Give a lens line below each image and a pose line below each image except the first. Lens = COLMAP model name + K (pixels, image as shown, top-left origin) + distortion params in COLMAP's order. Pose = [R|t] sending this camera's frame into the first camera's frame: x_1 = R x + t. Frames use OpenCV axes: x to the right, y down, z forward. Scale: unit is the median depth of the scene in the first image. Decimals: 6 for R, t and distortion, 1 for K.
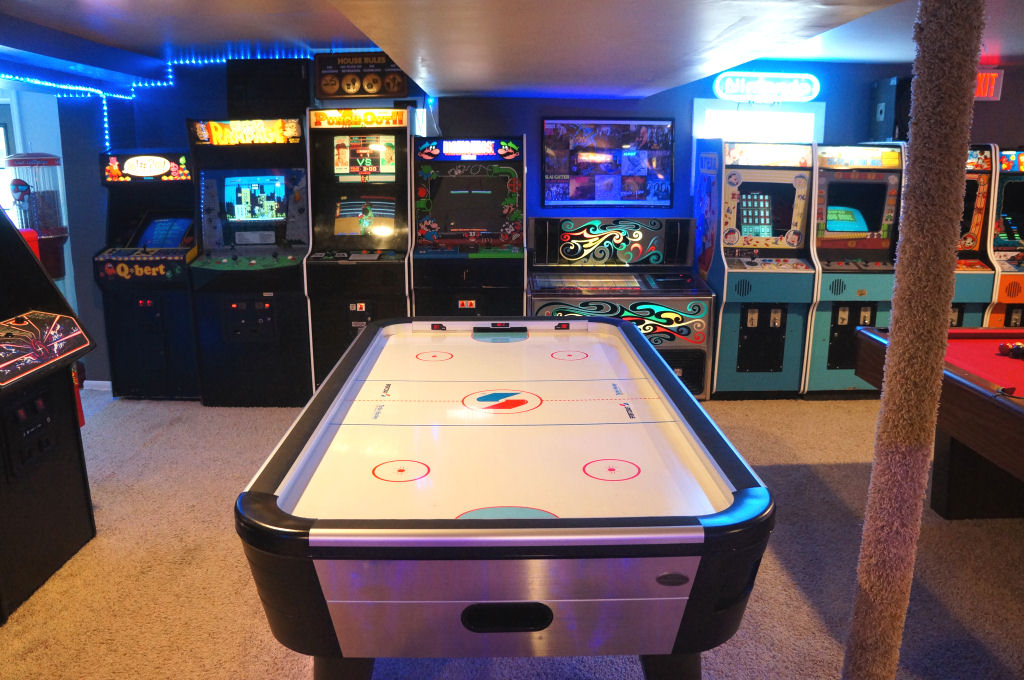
lens RADIAL K [[806.8, 0, 505.3], [0, 806.8, 338.6], [0, 0, 1]] dist [-0.154266, 0.087267]
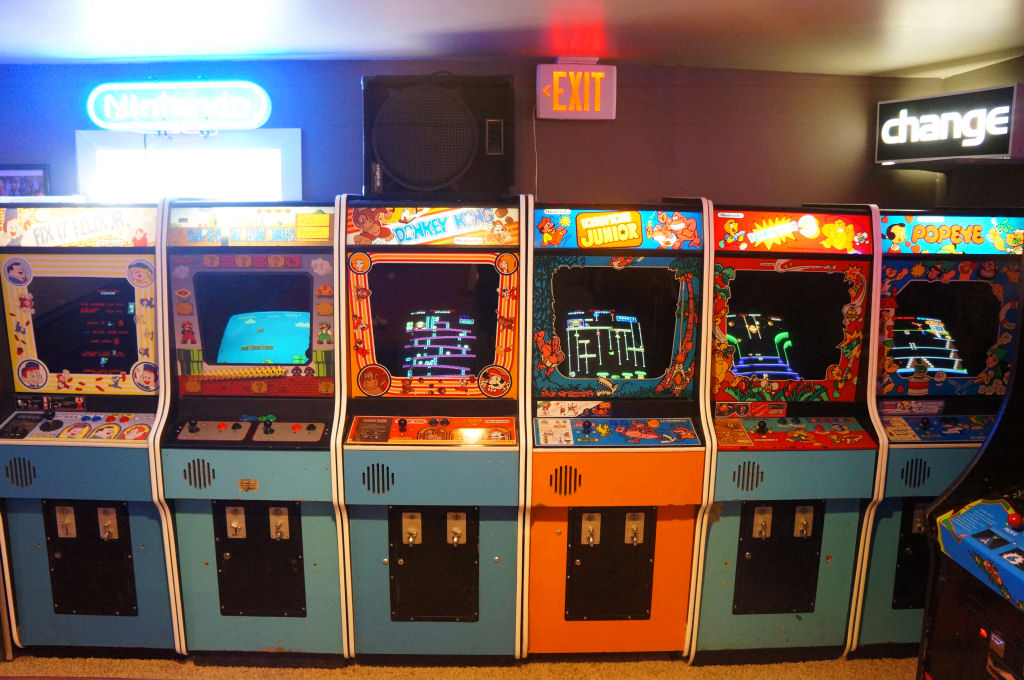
lens RADIAL K [[806.8, 0, 501.4], [0, 806.8, 345.6], [0, 0, 1]] dist [-0.154266, 0.087267]
pose [[0.999943, 0.009867, 0.004033, 0.613282], [-0.009625, 0.998381, -0.056053, -0.121808], [-0.004580, 0.056011, 0.998420, 0.462079]]
